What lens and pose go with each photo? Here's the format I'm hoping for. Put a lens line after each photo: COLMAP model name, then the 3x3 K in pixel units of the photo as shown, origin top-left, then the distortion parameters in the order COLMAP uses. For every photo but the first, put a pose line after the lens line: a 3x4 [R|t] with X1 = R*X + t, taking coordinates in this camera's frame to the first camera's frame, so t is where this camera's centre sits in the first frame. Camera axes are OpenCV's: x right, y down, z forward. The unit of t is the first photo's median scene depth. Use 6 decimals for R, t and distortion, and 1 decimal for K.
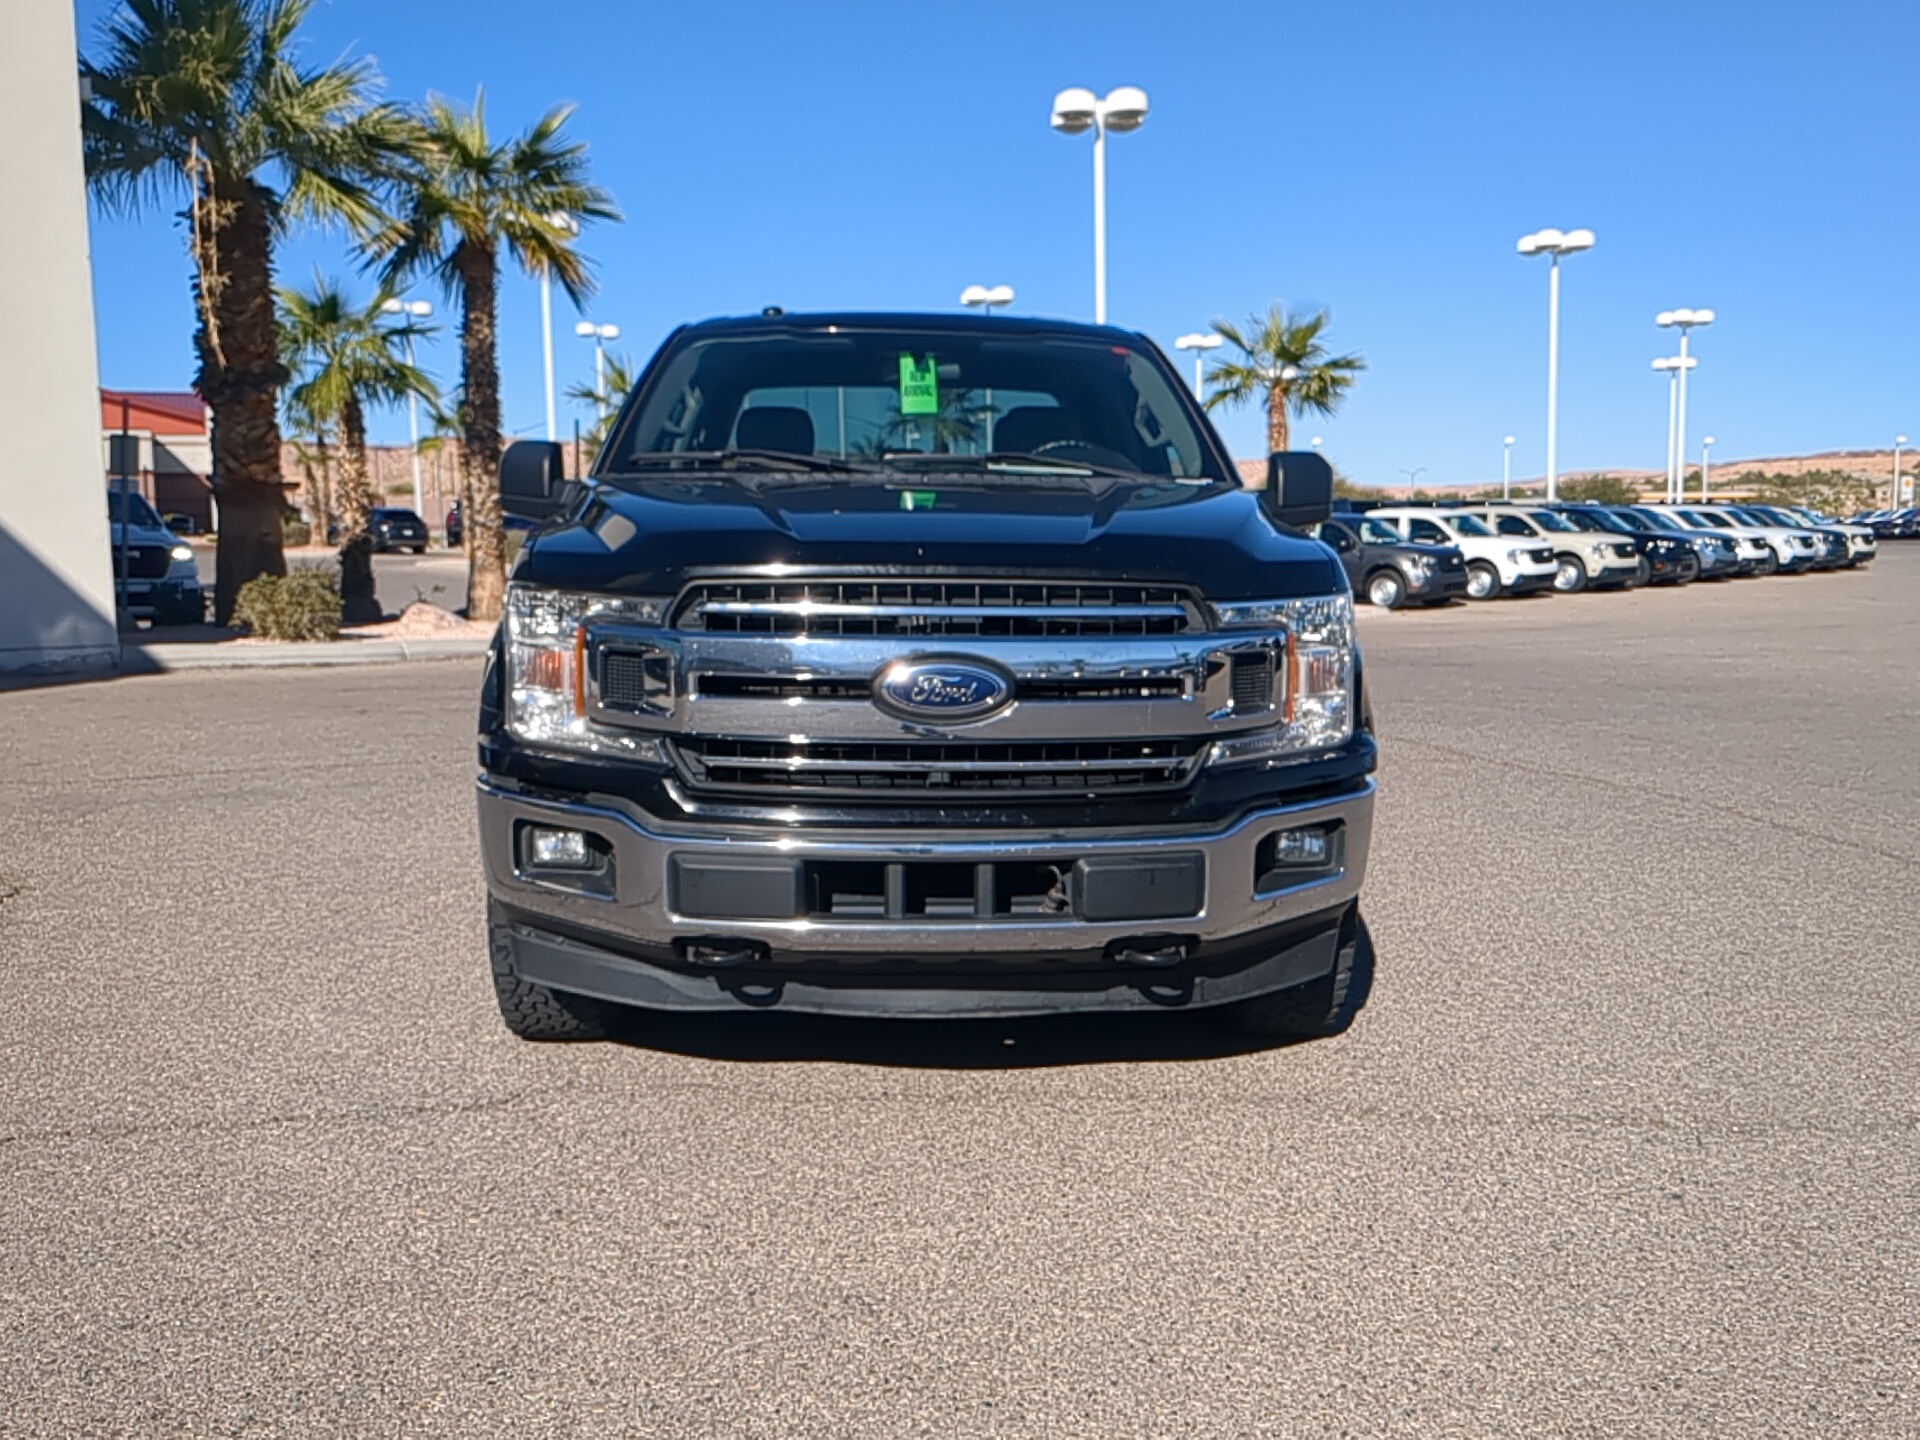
lens RADIAL K [[1778.8, 0, 960.0], [0, 1778.8, 720.0], [0, 0, 1]] dist [0.049866, -0.106944]
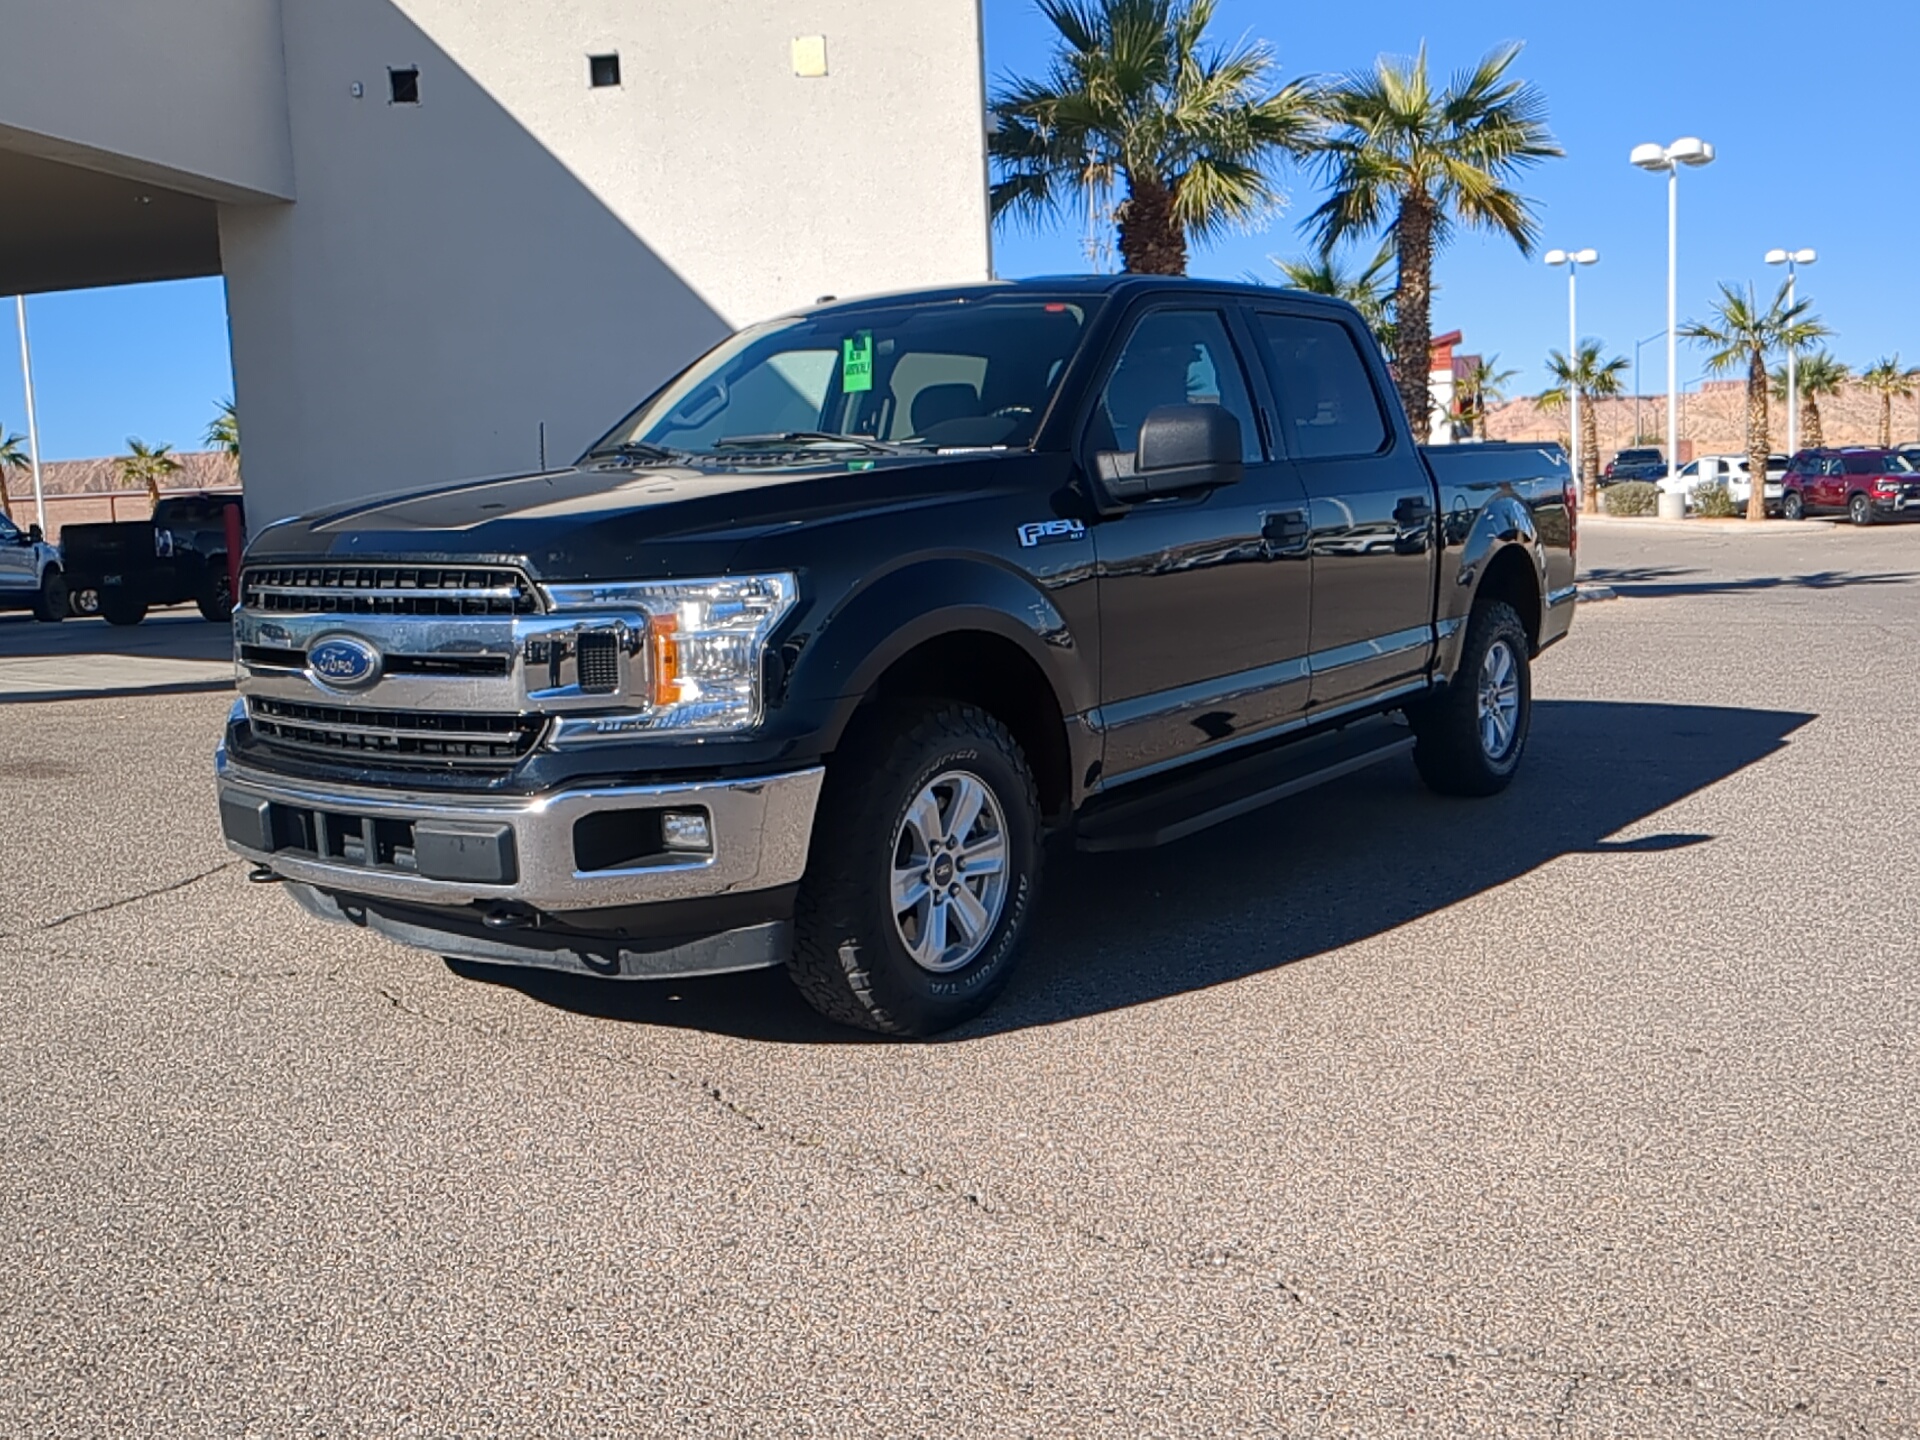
lens RADIAL K [[1778.8, 0, 960.0], [0, 1778.8, 720.0], [0, 0, 1]] dist [0.049866, -0.106944]
pose [[0.771664, 0.048531, -0.634176, 0.681680], [-0.032108, 0.998786, 0.037364, -0.023589], [0.635220, -0.008471, 0.772285, 0.244945]]
